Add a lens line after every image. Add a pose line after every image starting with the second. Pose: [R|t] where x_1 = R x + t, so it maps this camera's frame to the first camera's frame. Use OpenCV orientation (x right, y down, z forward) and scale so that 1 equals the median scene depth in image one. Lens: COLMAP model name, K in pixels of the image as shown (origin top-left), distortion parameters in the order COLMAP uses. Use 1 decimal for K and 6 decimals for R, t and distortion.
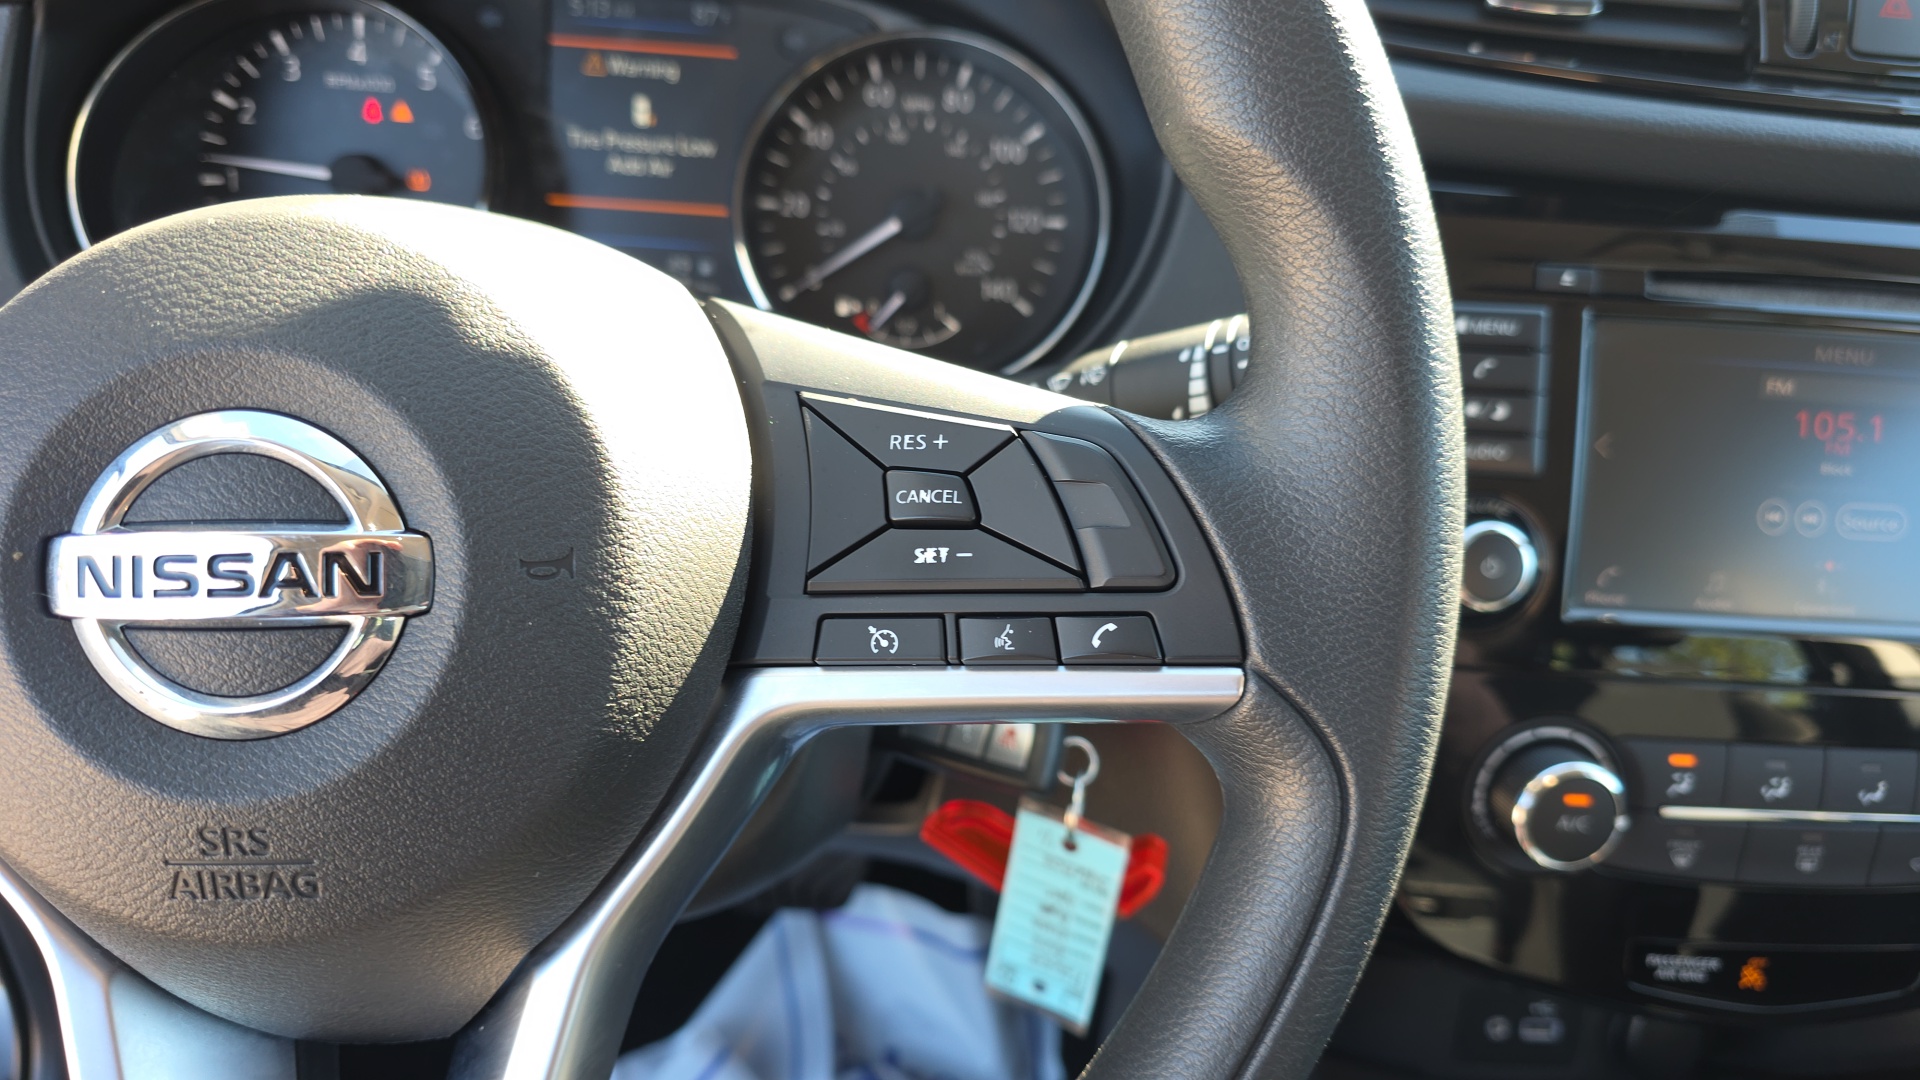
lens RADIAL K [[1366.9, 0, 950.8], [0, 1366.9, 539.8], [0, 0, 1]] dist [0.052768, -0.102830]
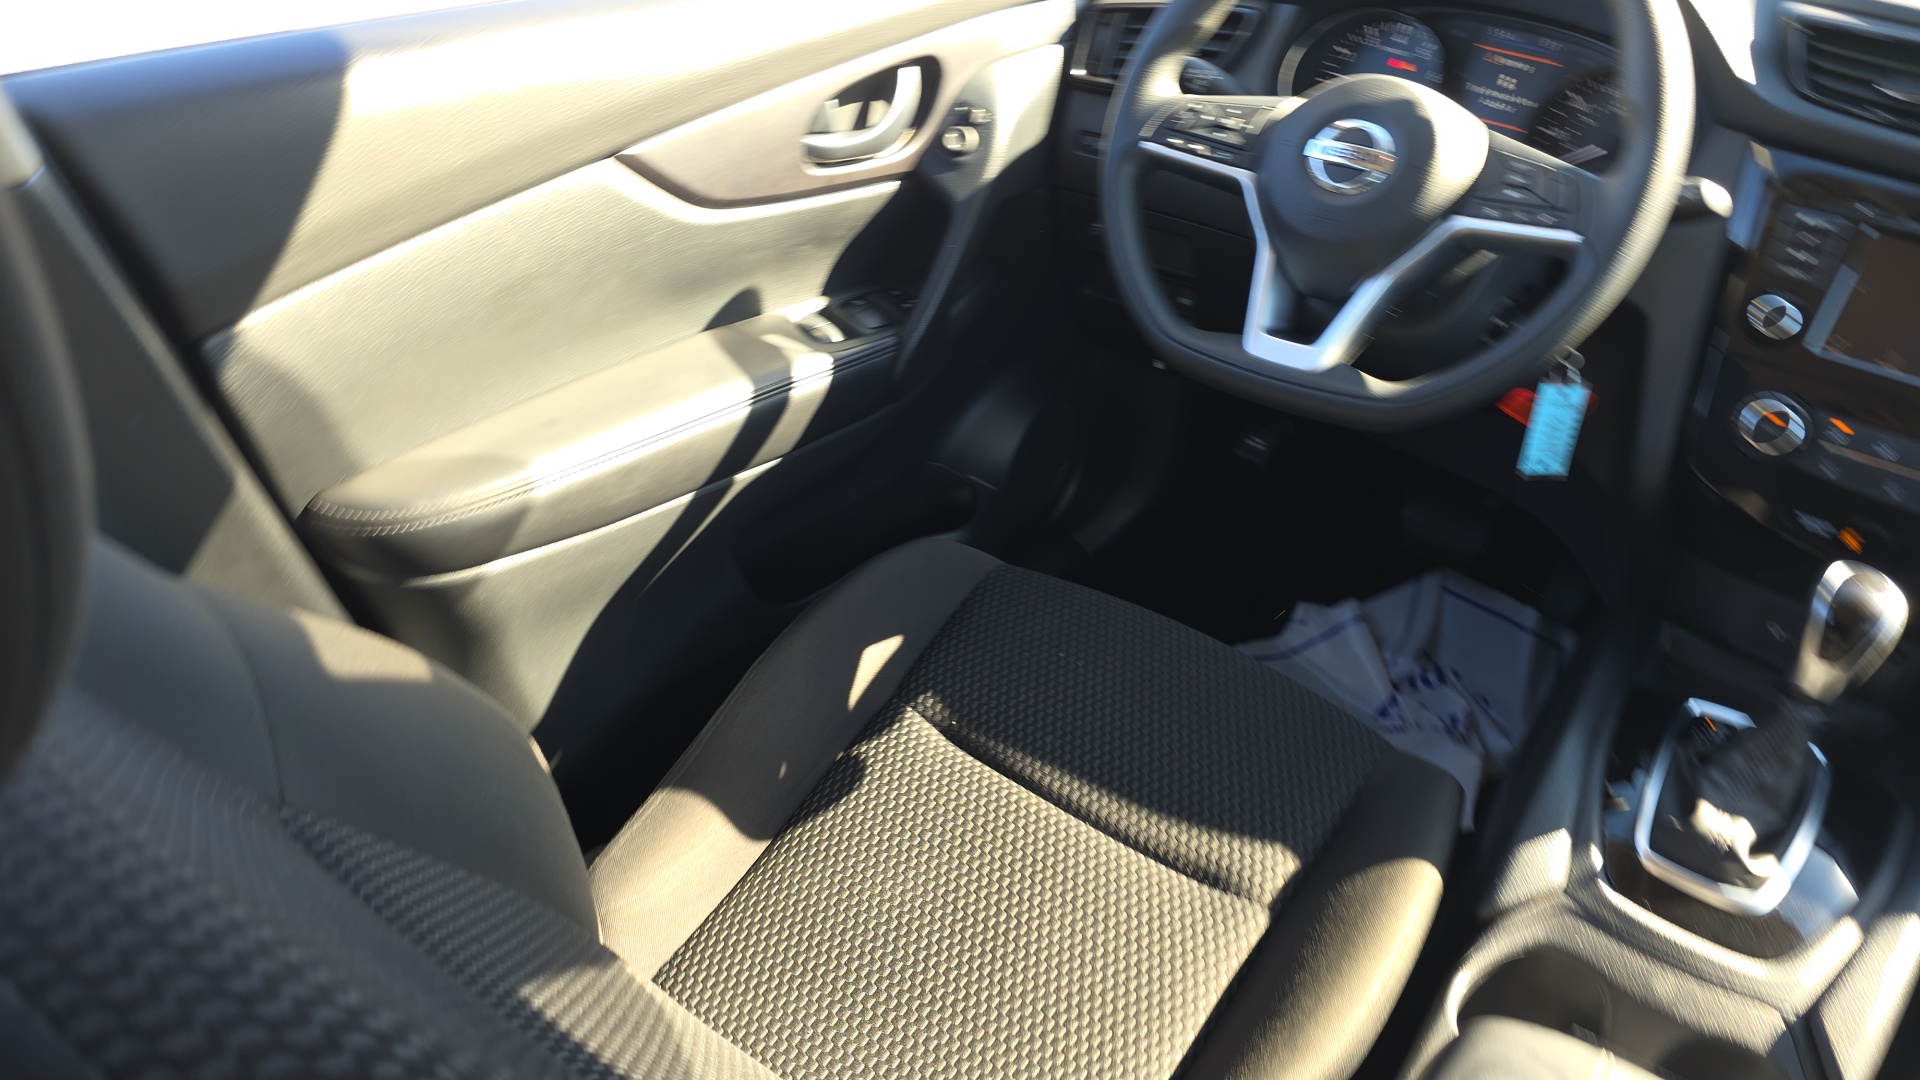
lens RADIAL K [[1309.1, 0, 971.3], [0, 1309.1, 560.2], [0, 0, 1]] dist [0.066629, -0.059948]
pose [[0.794583, 0.347181, -0.498100, 0.562367], [-0.331194, 0.935423, 0.123669, 0.579426], [0.508870, 0.066703, 0.858255, -1.653855]]
